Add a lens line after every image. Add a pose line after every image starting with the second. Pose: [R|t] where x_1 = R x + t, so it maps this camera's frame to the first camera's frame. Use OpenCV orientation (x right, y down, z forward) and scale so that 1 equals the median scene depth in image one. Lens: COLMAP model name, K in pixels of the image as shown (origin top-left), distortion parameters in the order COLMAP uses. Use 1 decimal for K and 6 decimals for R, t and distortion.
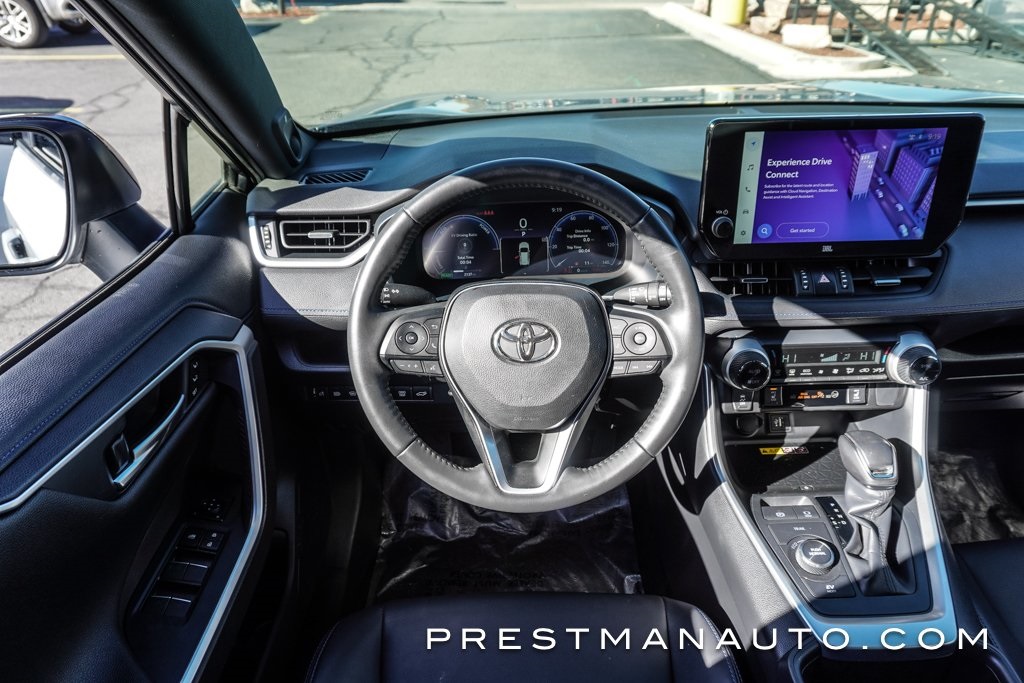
lens RADIAL K [[690.0, 0, 516.5], [0, 690.0, 338.5], [0, 0, 1]] dist [-0.033546, 0.042181]
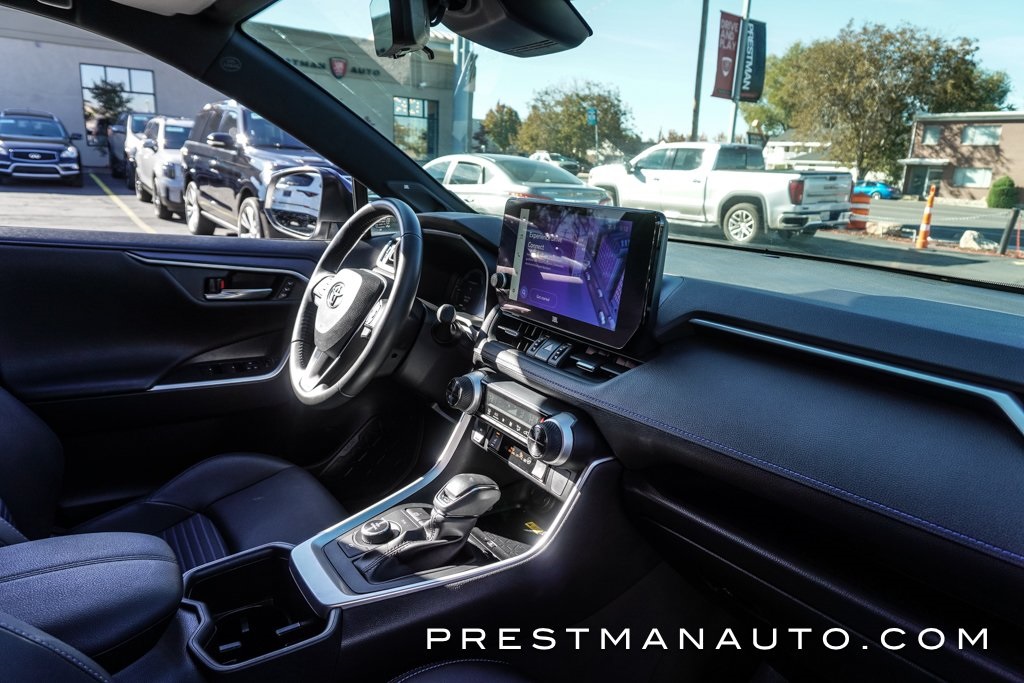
lens RADIAL K [[690.0, 0, 515.9], [0, 690.0, 356.5], [0, 0, 1]] dist [-0.033546, 0.042181]
pose [[0.535630, 0.257312, -0.804296, 1.361380], [-0.472592, 0.880664, -0.032984, -0.013792], [0.699827, 0.397771, 0.593313, 0.337519]]
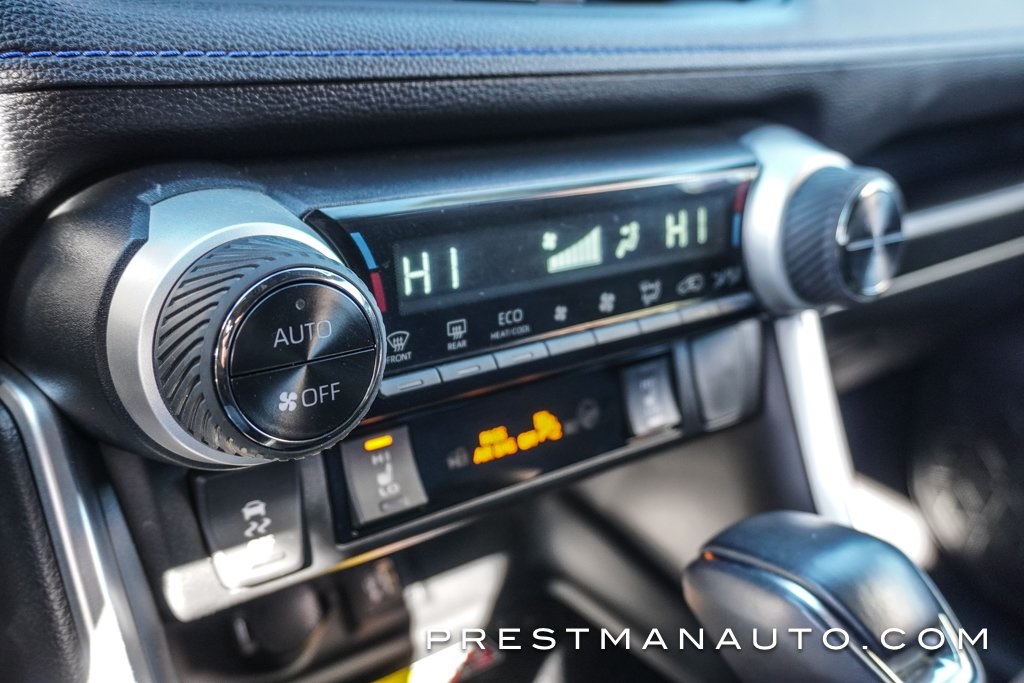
lens RADIAL K [[1001.2, 0, 509.5], [0, 1001.2, 340.6], [0, 0, 1]] dist [0.002532, 0.000000]
pose [[0.791138, -0.152963, 0.592201, 0.240453], [0.228629, 0.971994, -0.054370, 0.074713], [-0.567300, 0.178409, 0.803954, 0.773411]]
